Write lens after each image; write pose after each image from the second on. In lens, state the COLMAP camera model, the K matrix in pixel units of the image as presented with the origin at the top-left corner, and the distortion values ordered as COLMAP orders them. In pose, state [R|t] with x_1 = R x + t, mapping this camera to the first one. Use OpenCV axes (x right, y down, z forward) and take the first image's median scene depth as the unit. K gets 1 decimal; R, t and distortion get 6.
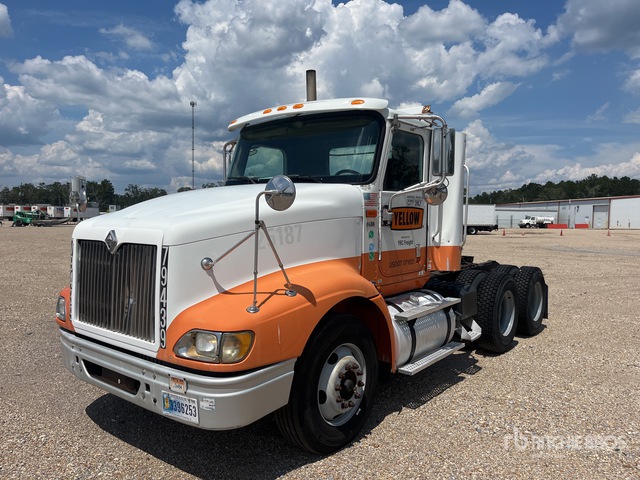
lens RADIAL K [[482.6, 0, 318.3], [0, 482.6, 247.8], [0, 0, 1]] dist [0.020889, -0.028586]
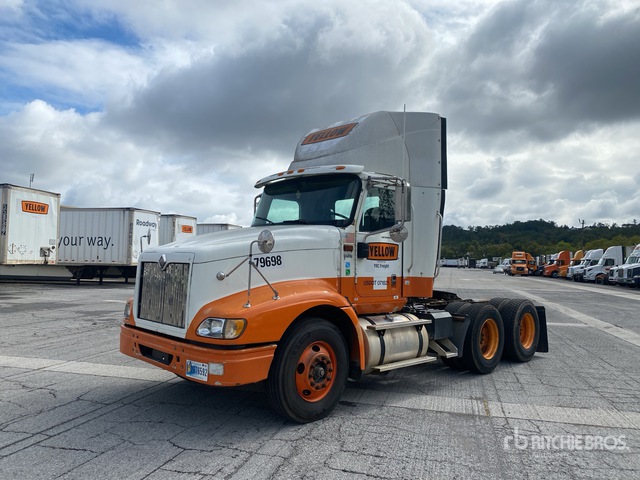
lens RADIAL K [[482.6, 0, 302.7], [0, 482.6, 226.7], [0, 0, 1]] dist [0.020889, -0.028586]
pose [[0.988439, 0.007745, -0.151424, 0.190390], [-0.029267, 0.989658, -0.140426, 0.063686], [0.148770, 0.143234, 0.978443, -0.350559]]
